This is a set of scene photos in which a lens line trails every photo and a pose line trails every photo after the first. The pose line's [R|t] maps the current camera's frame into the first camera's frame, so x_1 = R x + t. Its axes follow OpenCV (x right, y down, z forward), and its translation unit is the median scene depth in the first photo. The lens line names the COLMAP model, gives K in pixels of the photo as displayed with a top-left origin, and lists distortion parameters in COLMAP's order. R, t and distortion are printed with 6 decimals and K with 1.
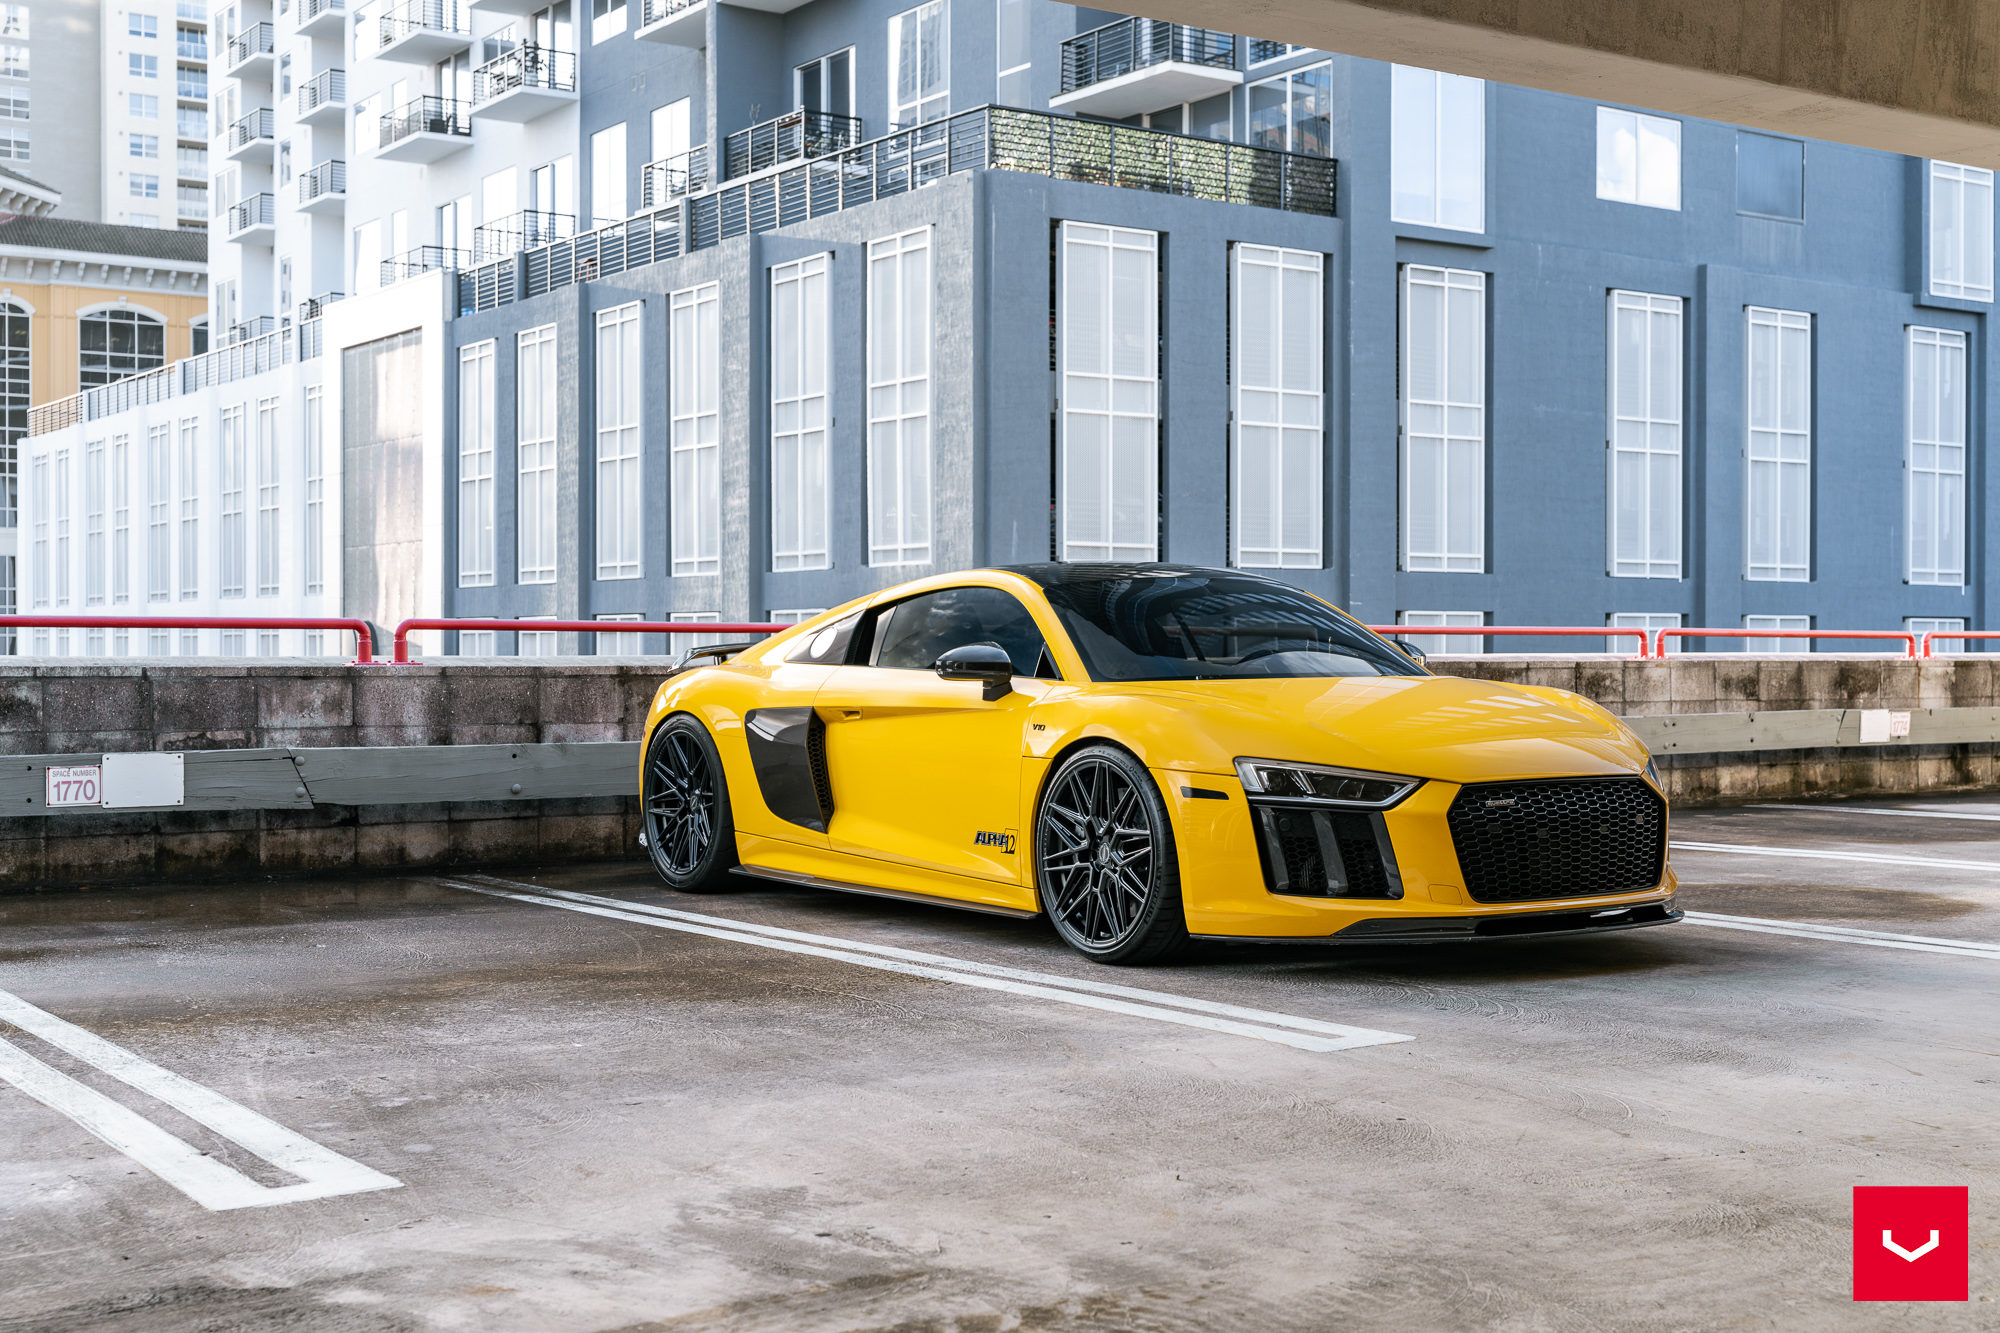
lens RADIAL K [[2372.1, 0, 1018.1], [0, 2372.1, 662.4], [0, 0, 1]] dist [0.041573, 0.000000]
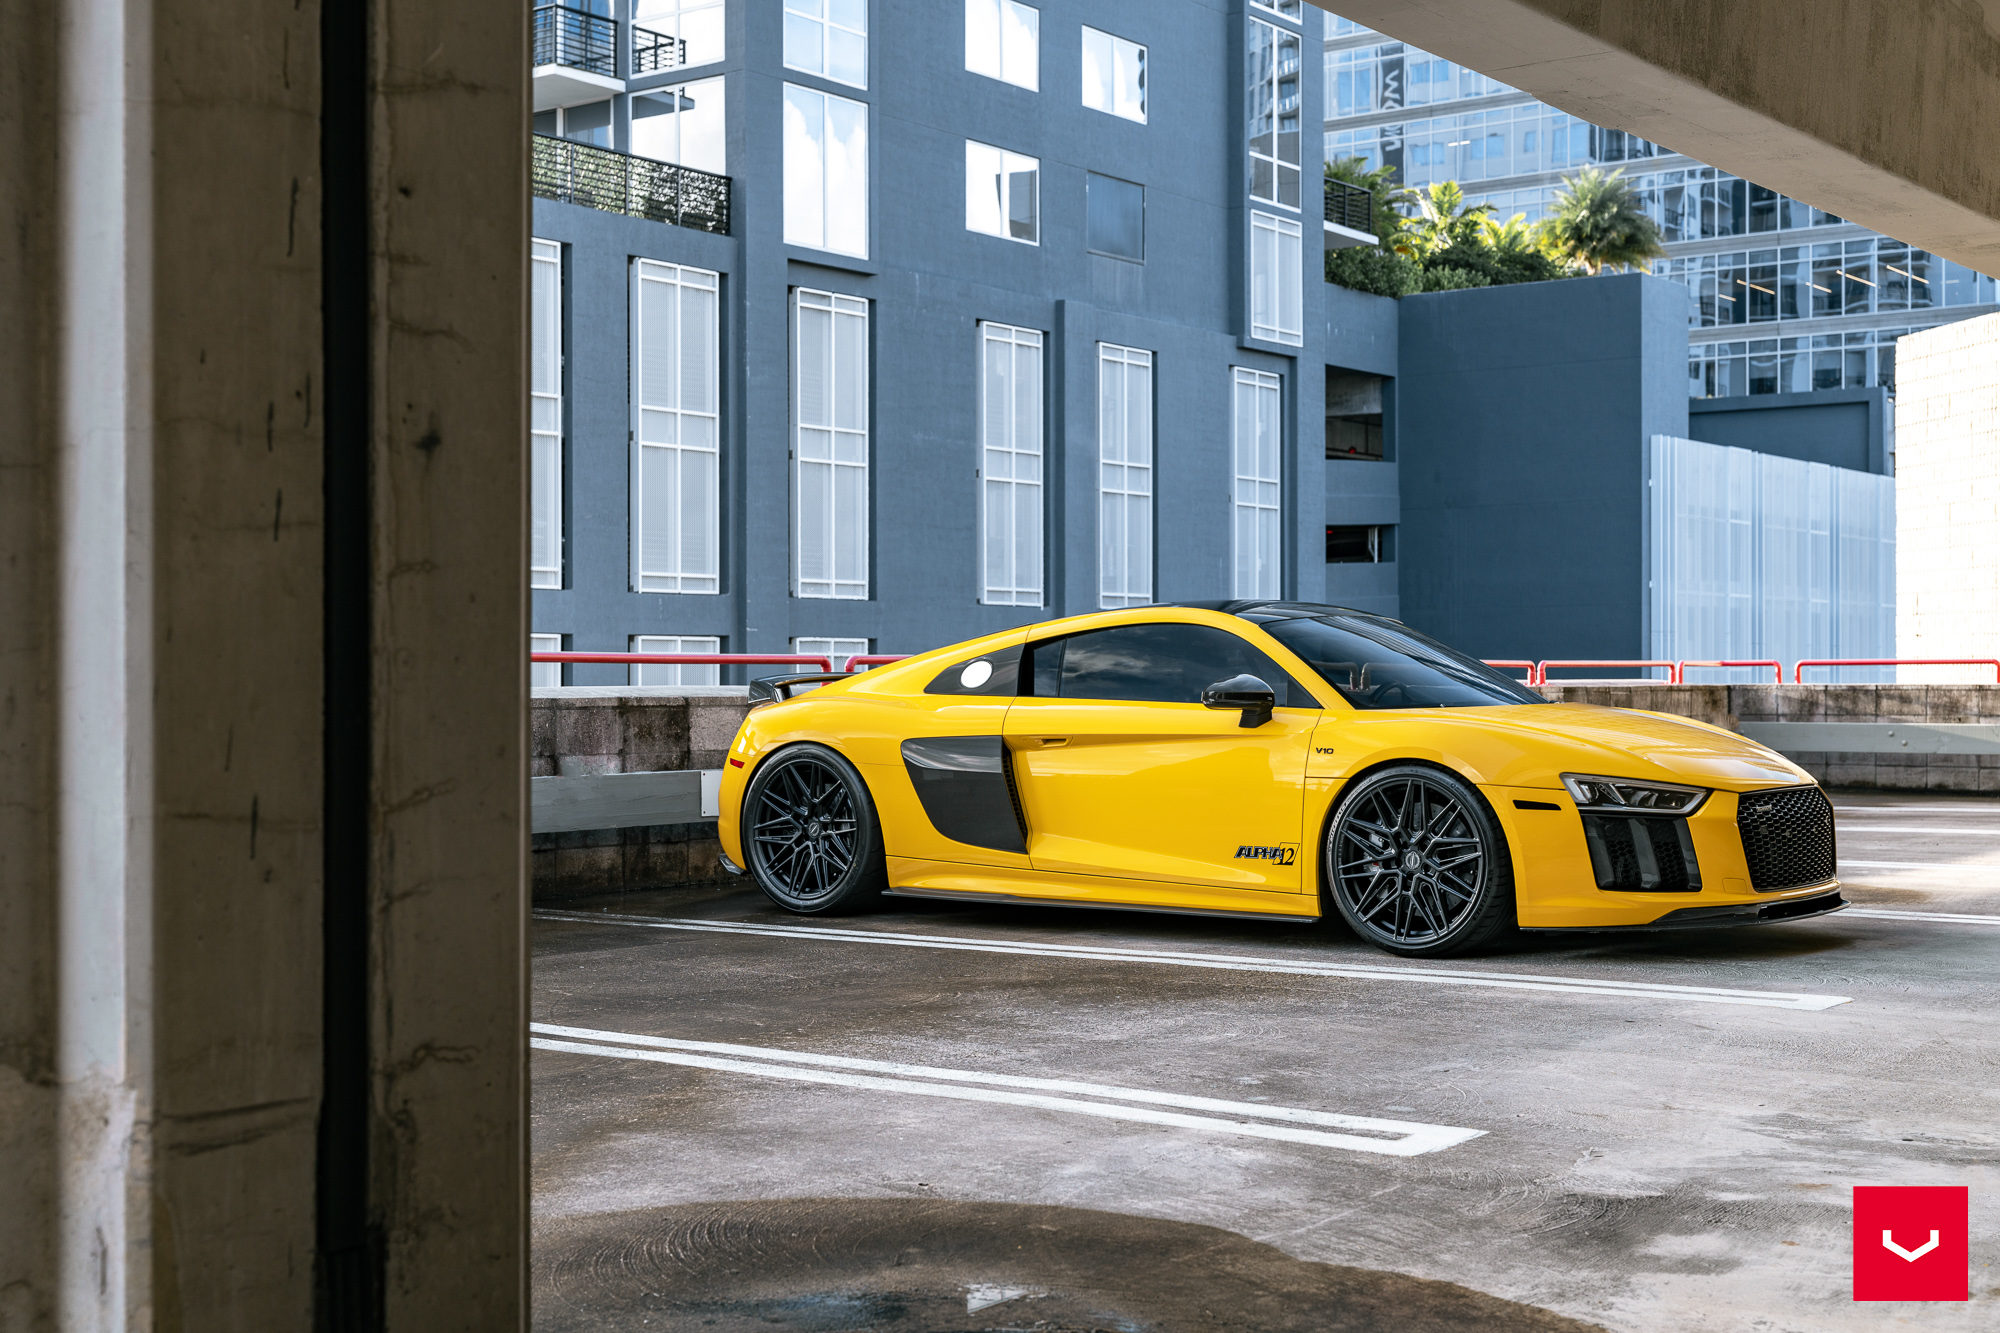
lens RADIAL K [[2502.4, 0, 963.9], [0, 2502.4, 650.8], [0, 0, 1]] dist [0.037900, 0.000000]
pose [[0.954001, 0.000675, 0.299804, -0.085747], [0.003977, 0.999881, -0.014905, -0.000461], [-0.299778, 0.015412, 0.953884, -0.012857]]
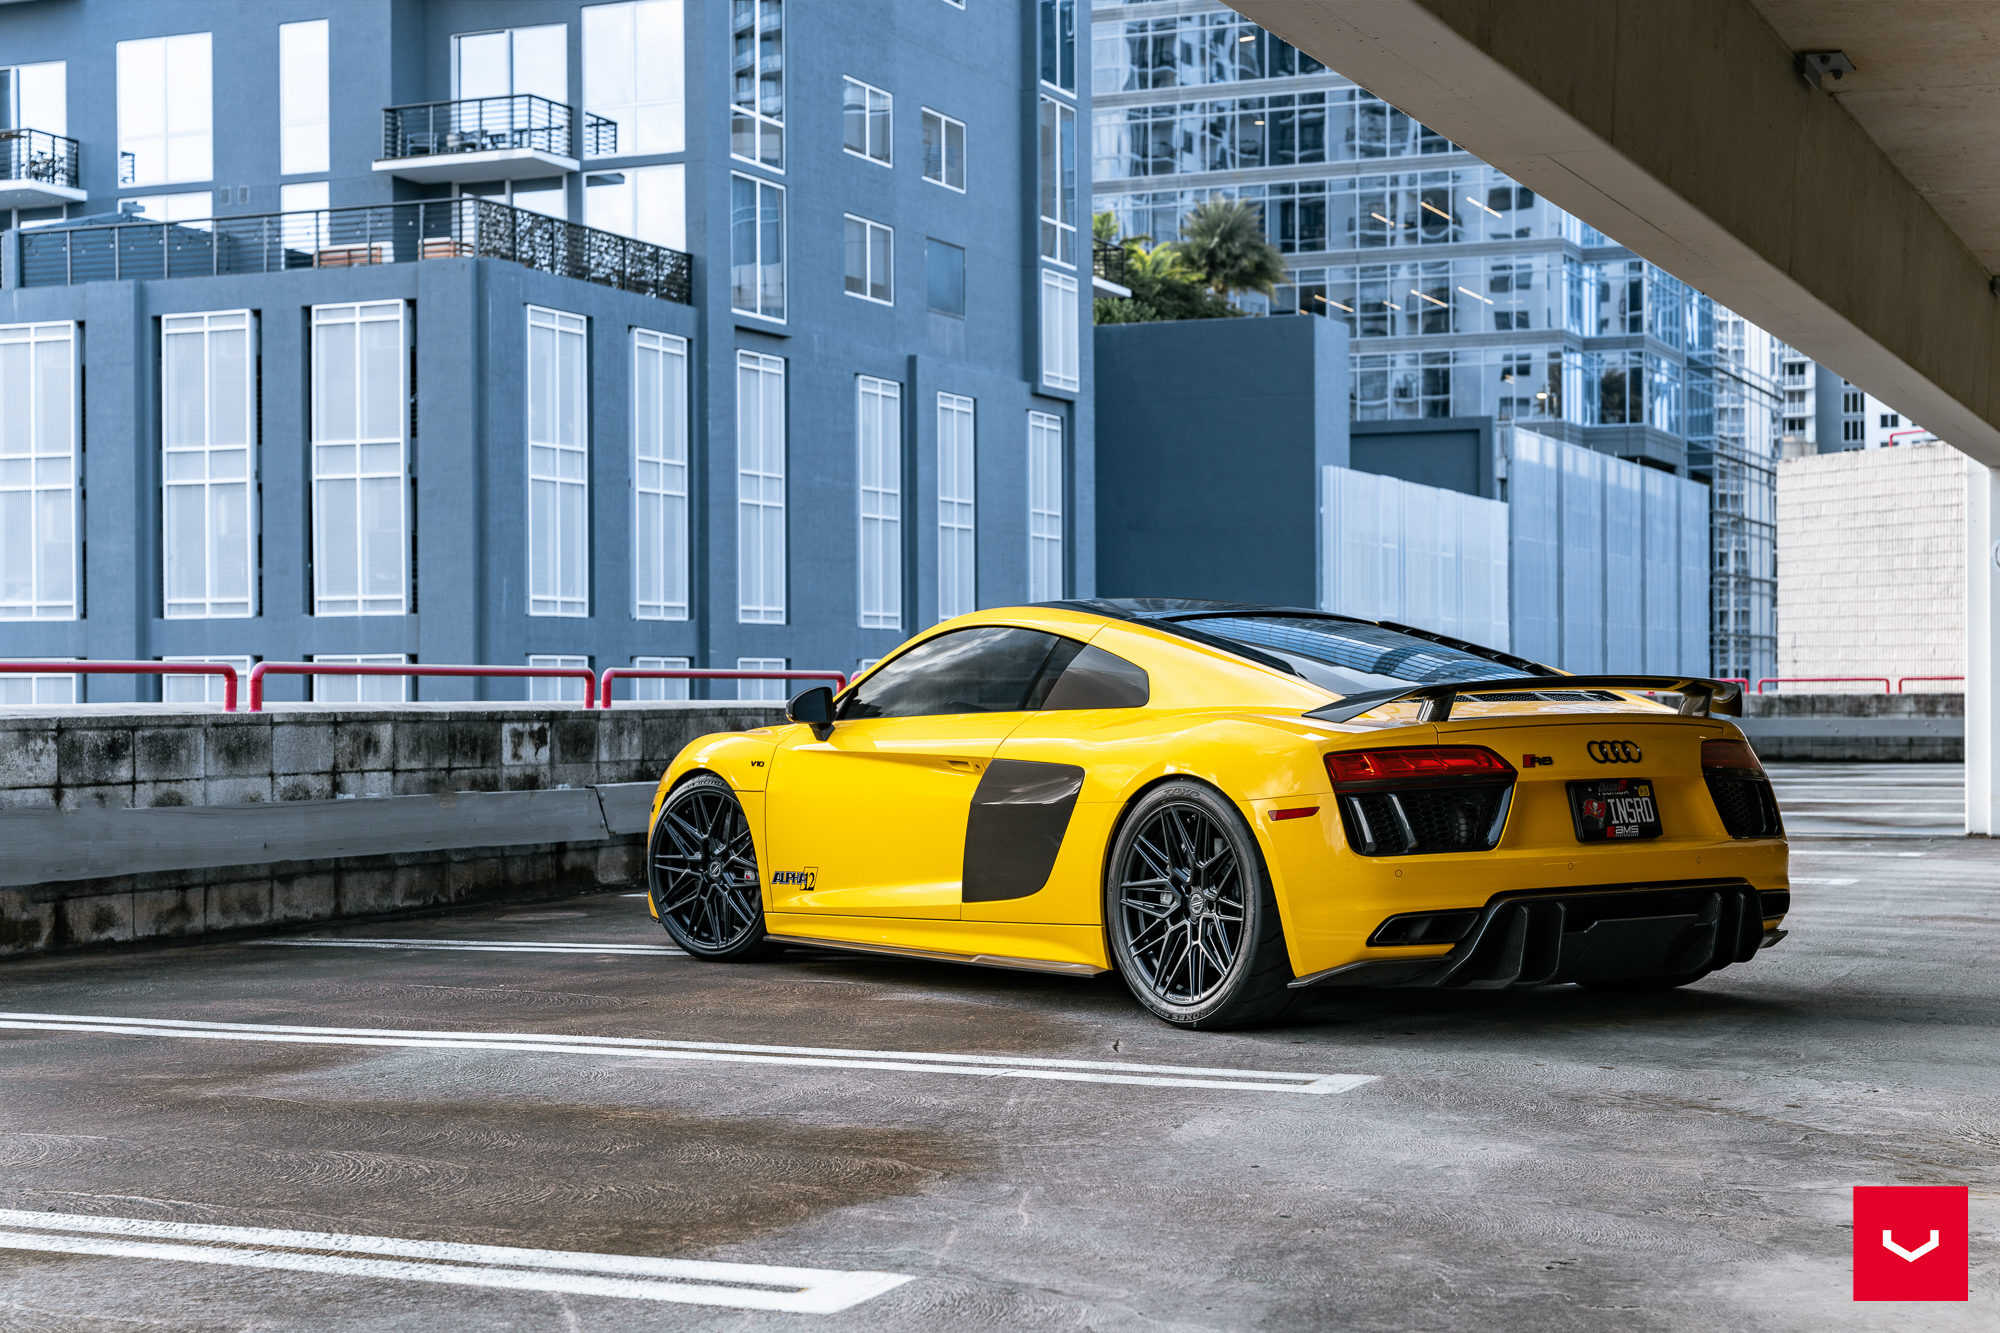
lens RADIAL K [[2912.8, 0, 1005.5], [0, 2912.8, 670.9], [0, 0, 1]] dist [0.060376, 0.000000]
pose [[0.856747, -0.001748, 0.515733, -0.456804], [0.007891, 0.999922, -0.009719, -0.000992], [-0.515676, 0.012397, 0.856694, -0.255533]]
